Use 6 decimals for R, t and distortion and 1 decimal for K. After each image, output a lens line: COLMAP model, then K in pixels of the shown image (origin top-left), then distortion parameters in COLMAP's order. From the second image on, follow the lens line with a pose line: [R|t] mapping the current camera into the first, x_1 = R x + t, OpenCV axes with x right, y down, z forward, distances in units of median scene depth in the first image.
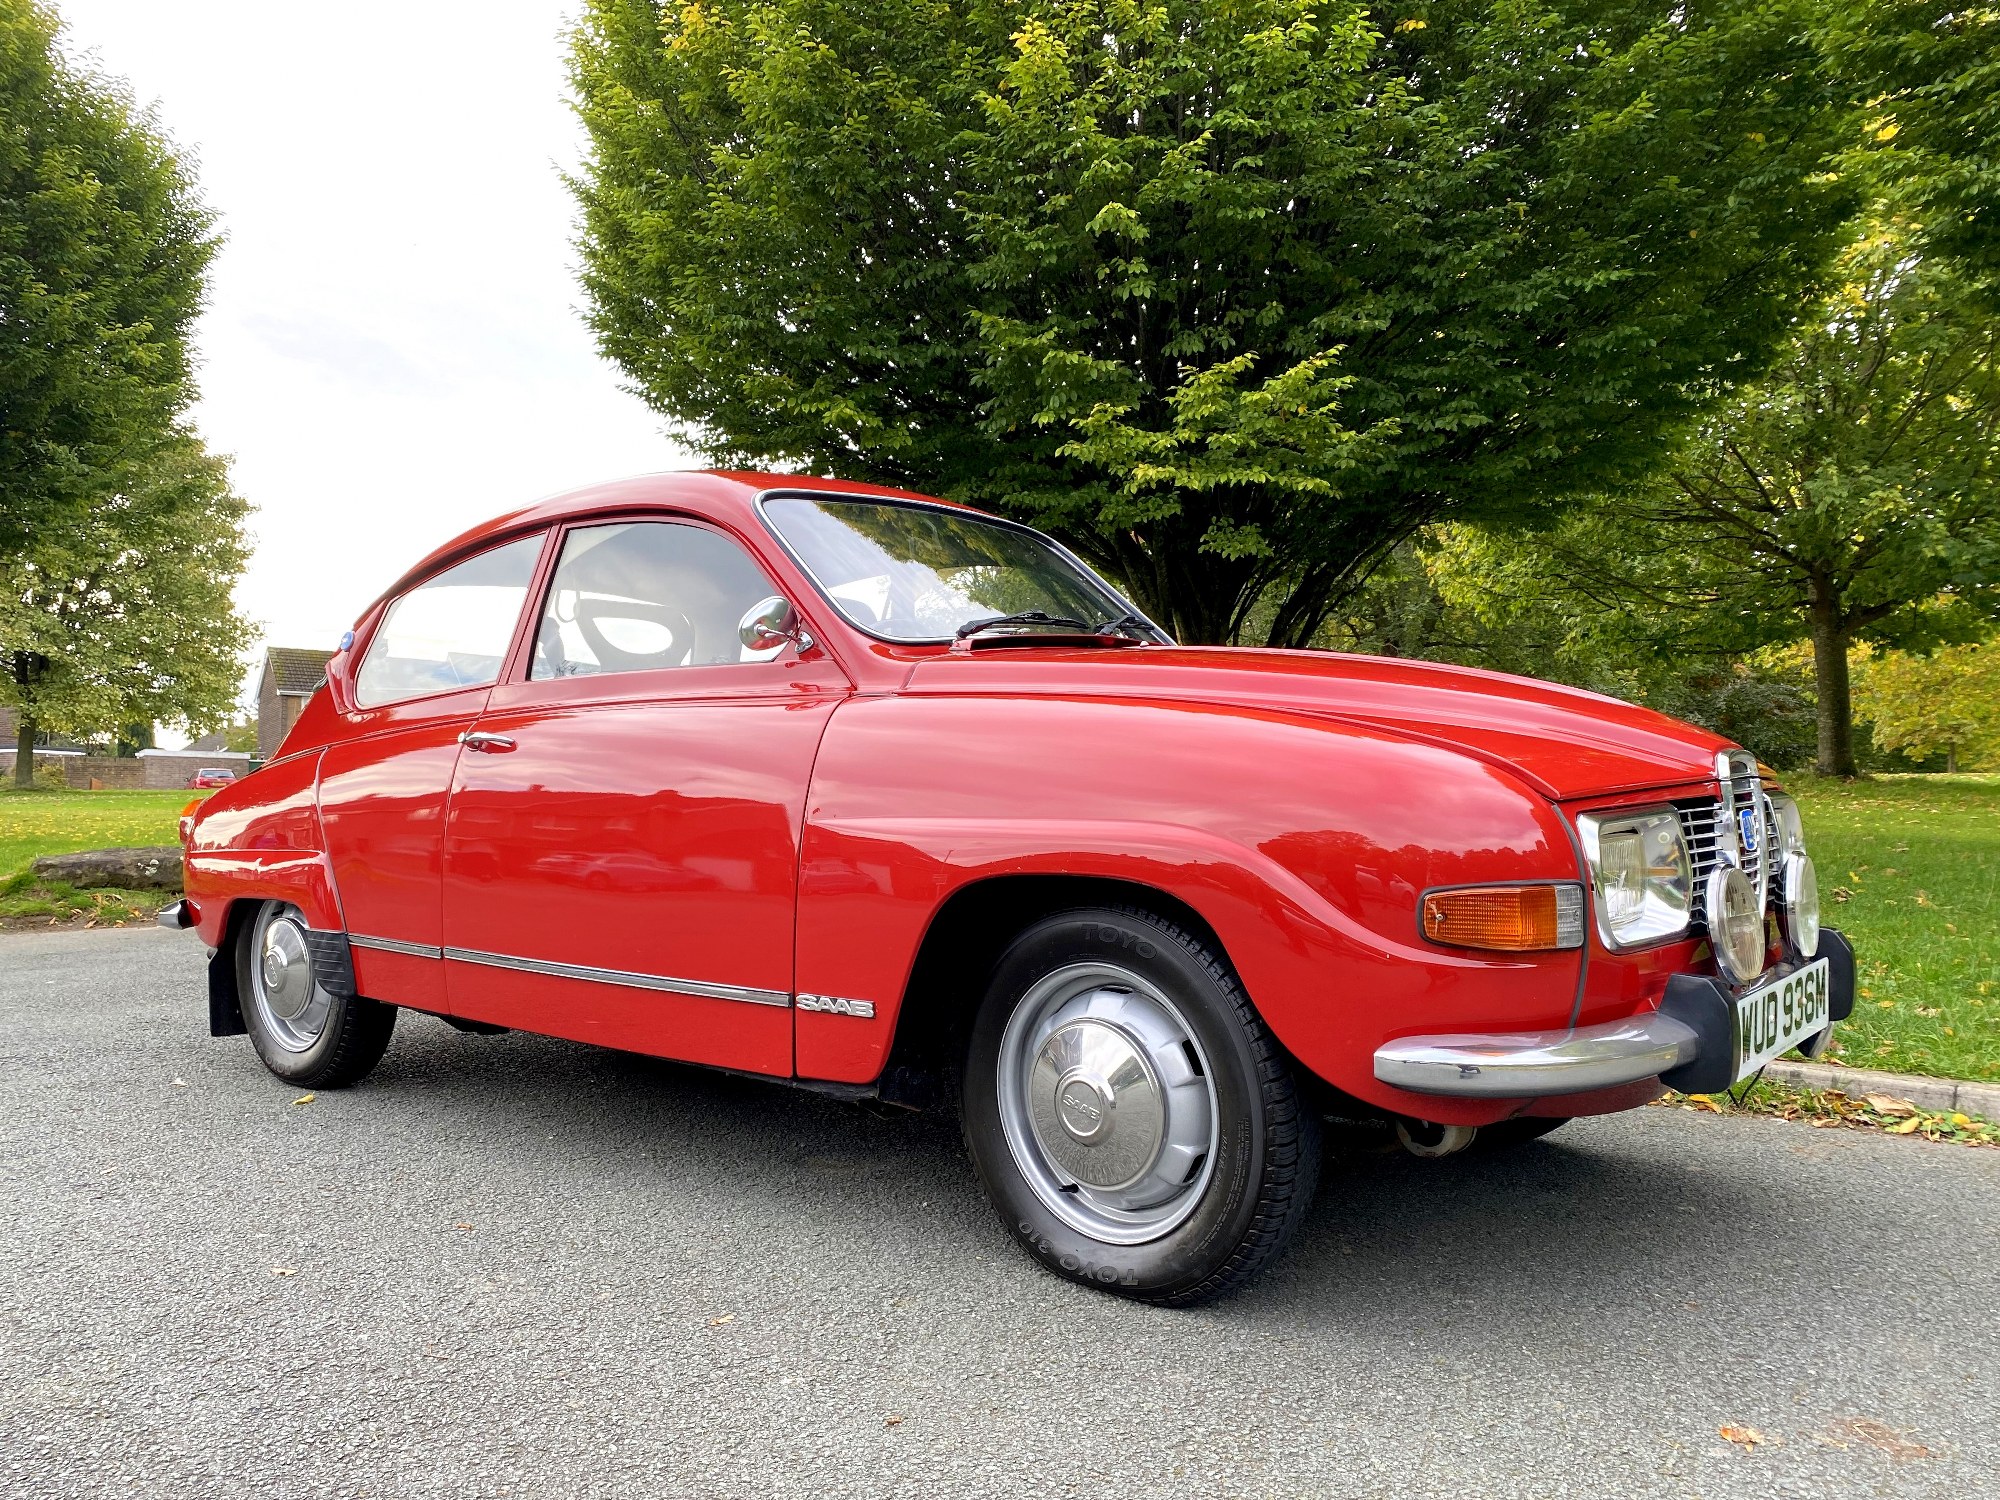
lens RADIAL K [[1518.5, 0, 997.7], [0, 1518.5, 840.1], [0, 0, 1]] dist [0.023648, -0.013550]
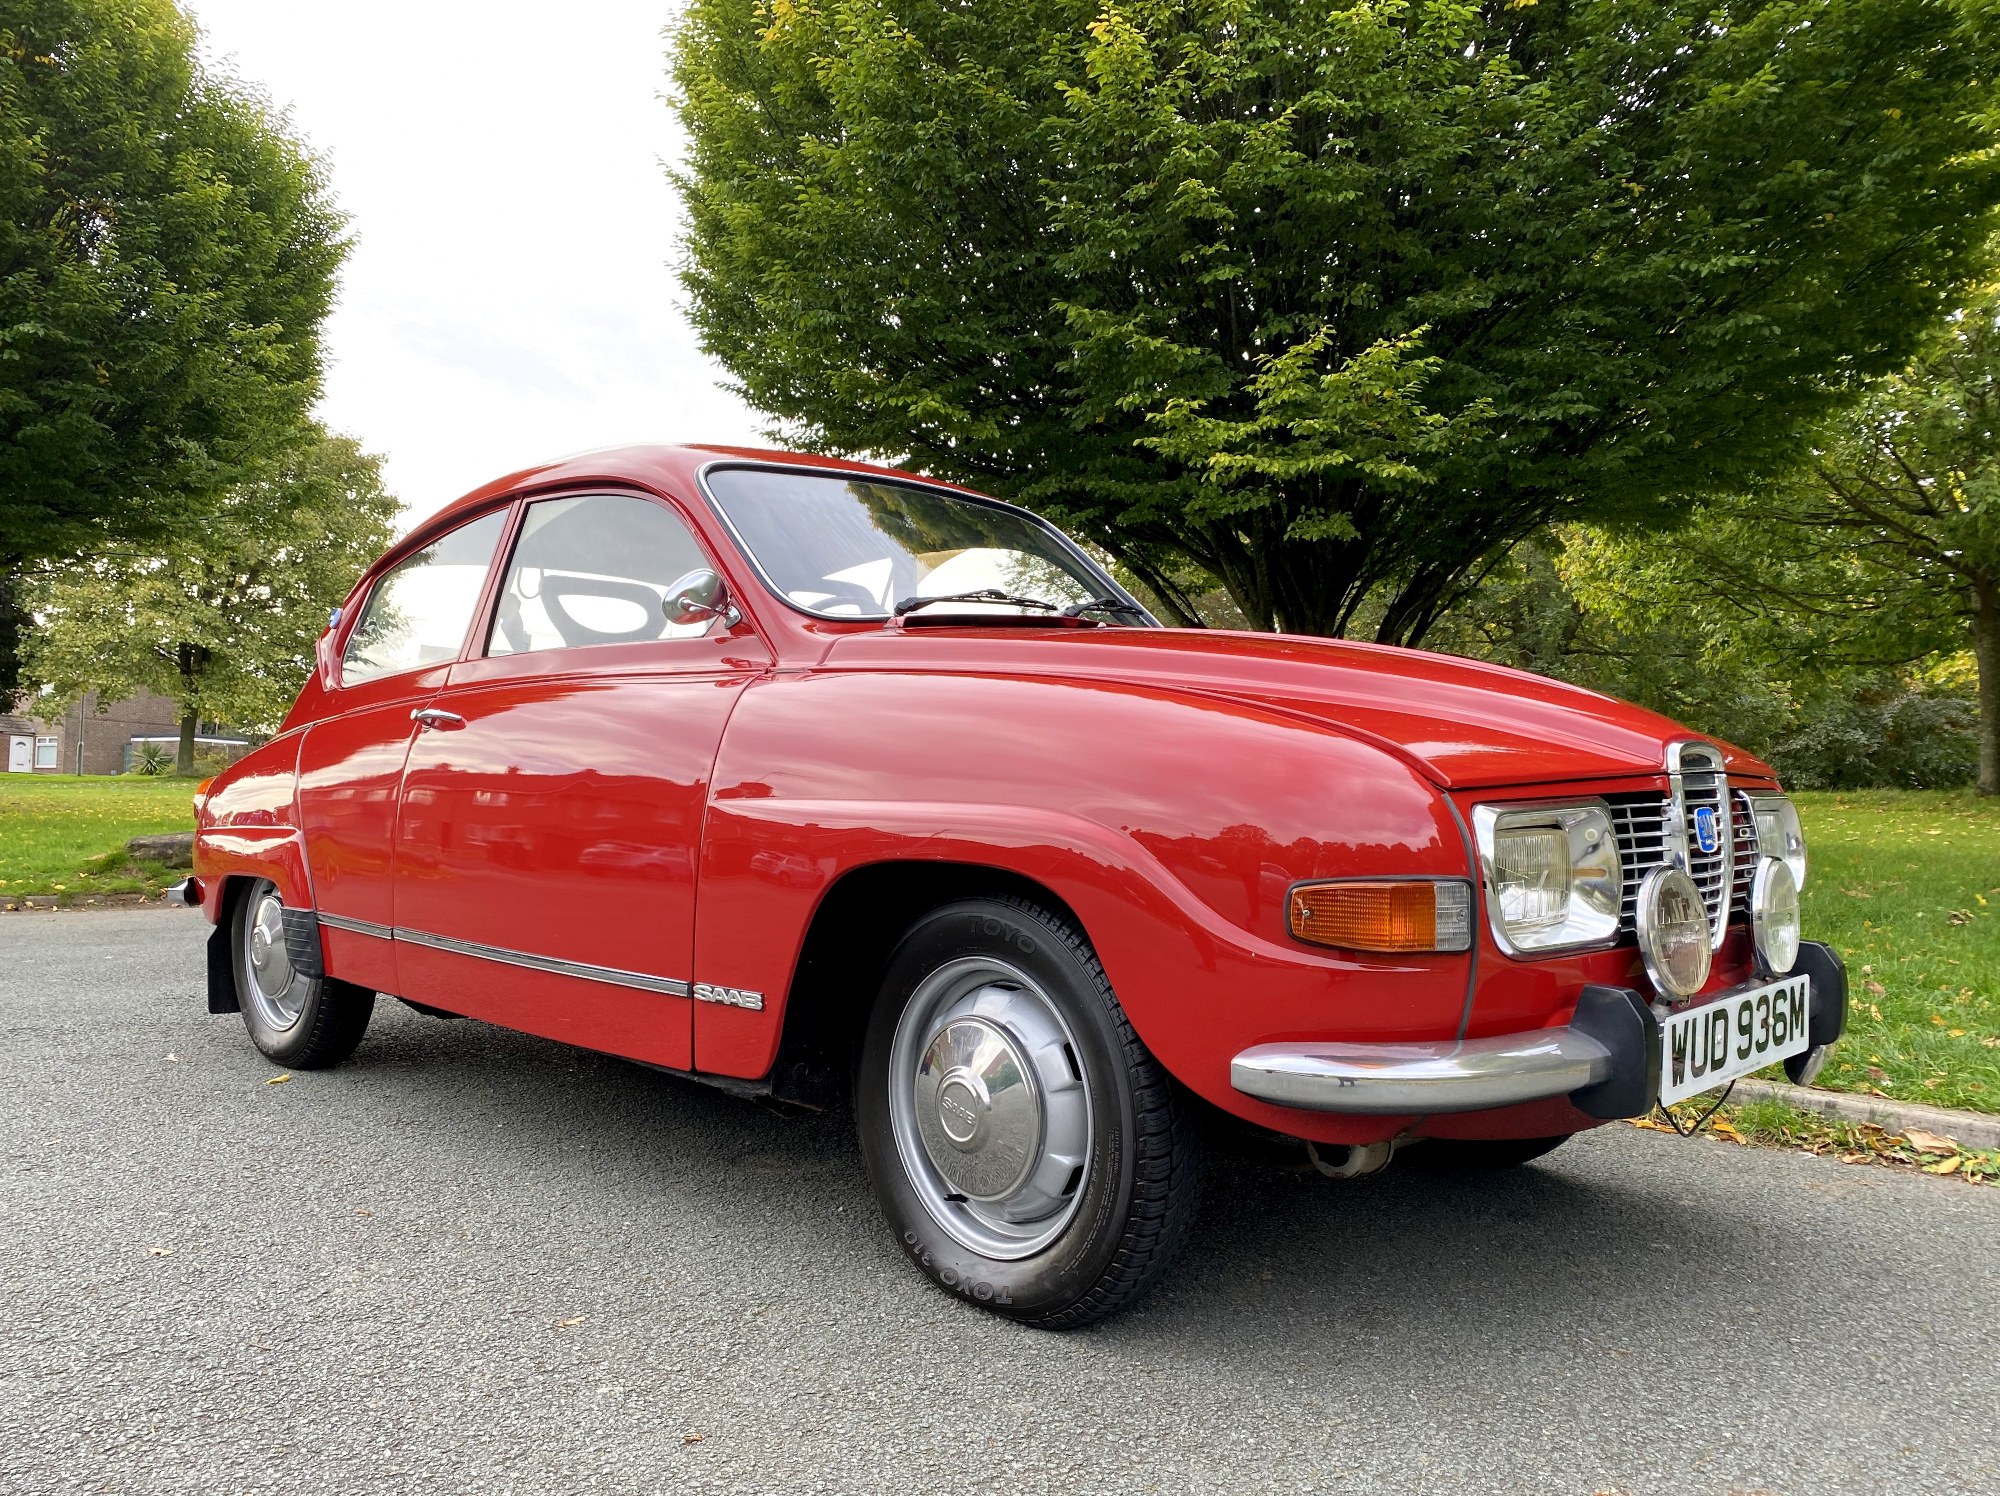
lens RADIAL K [[1532.6, 0, 1004.8], [0, 1532.6, 838.0], [0, 0, 1]] dist [0.015516, 0.000267]
pose [[0.996926, 0.021397, -0.075370, 0.098636], [-0.021697, 0.999760, -0.003157, 0.006858], [0.075284, 0.004783, 0.997151, 0.040466]]
